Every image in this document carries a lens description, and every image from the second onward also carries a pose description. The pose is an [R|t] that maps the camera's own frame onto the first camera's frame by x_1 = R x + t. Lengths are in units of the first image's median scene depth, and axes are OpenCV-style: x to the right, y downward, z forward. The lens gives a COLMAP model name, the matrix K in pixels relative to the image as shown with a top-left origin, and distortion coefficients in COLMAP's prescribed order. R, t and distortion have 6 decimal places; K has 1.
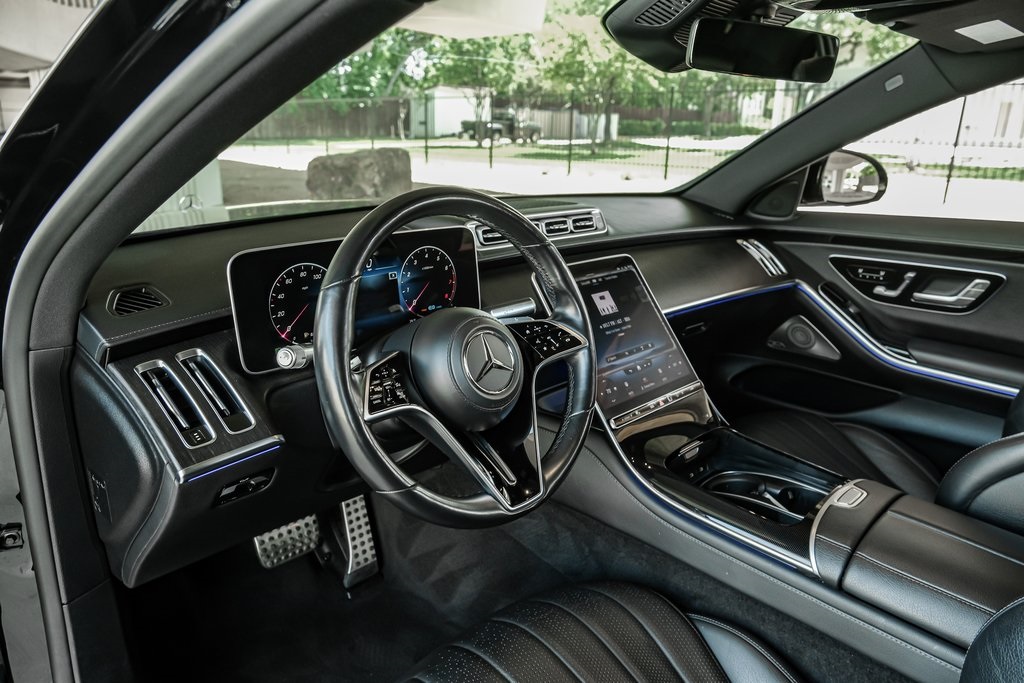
lens RADIAL K [[699.5, 0, 512.0], [0, 699.5, 341.5], [0, 0, 1]] dist [-0.020676, -0.000672]
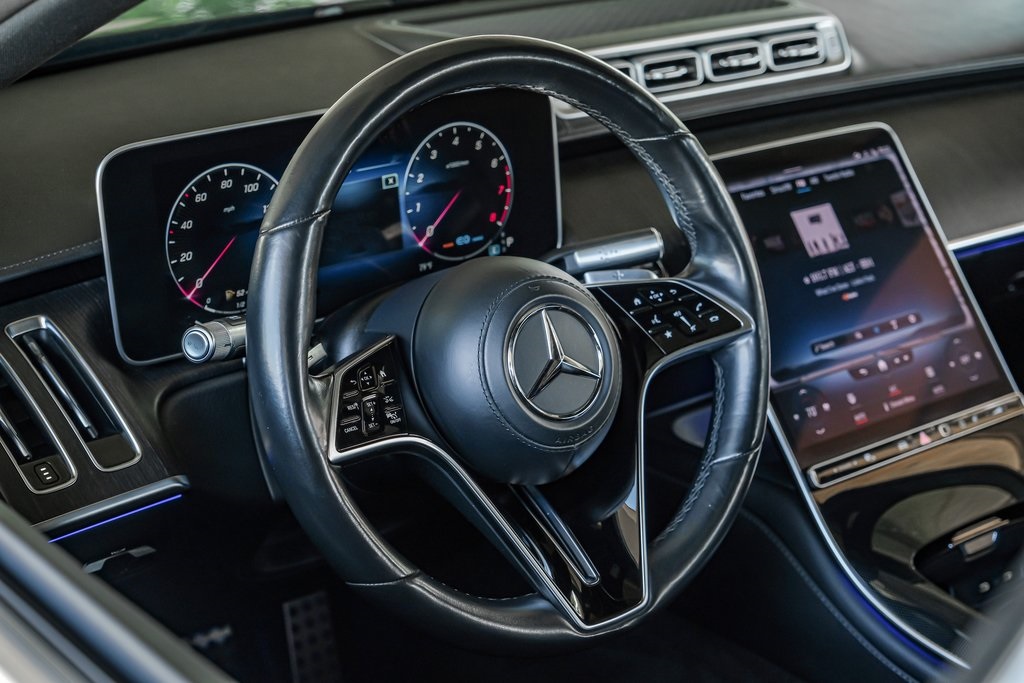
lens RADIAL K [[1787.7, 0, 512.0], [0, 1787.7, 341.5], [0, 0, 1]] dist [-0.041818, -0.011121]
pose [[0.993198, 0.038877, -0.109756, 0.076257], [-0.031762, 0.997324, 0.065846, -0.068080], [0.112022, -0.061912, 0.991775, -0.346443]]
